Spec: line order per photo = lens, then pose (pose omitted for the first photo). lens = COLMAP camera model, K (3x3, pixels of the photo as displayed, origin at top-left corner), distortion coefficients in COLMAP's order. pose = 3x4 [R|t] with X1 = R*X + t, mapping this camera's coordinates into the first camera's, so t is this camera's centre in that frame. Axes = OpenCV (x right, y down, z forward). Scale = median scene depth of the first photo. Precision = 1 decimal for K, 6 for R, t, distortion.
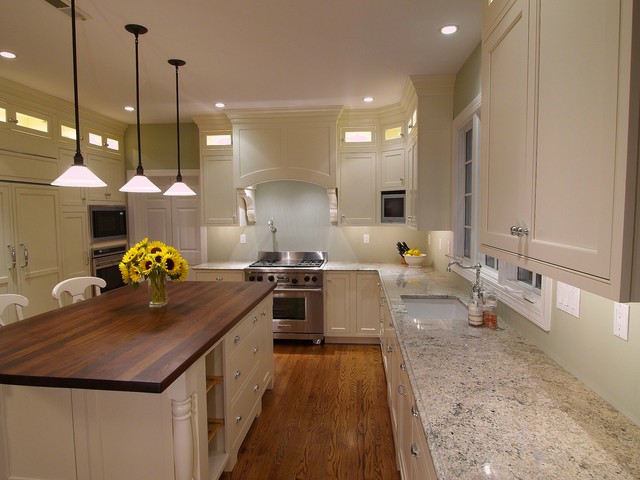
lens RADIAL K [[396.7, 0, 320.0], [0, 396.7, 240.0], [0, 0, 1]] dist [-0.012403, -0.000912]
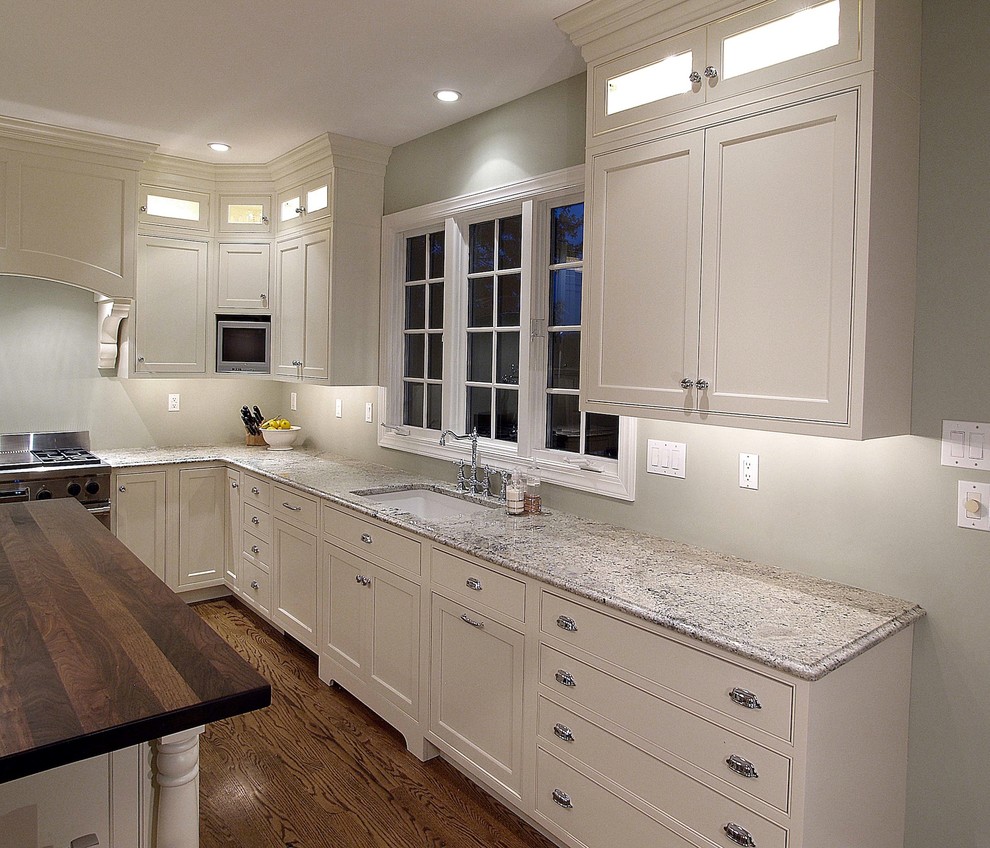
lens RADIAL K [[720.6, 0, 495.0], [0, 720.6, 367.1], [0, 0, 1]] dist [-0.011002, 0.000047]
pose [[0.702826, 0.012739, 0.711248, -0.290995], [0.023313, 0.998890, -0.040928, -0.001057], [-0.710980, 0.045347, 0.701749, 0.039738]]
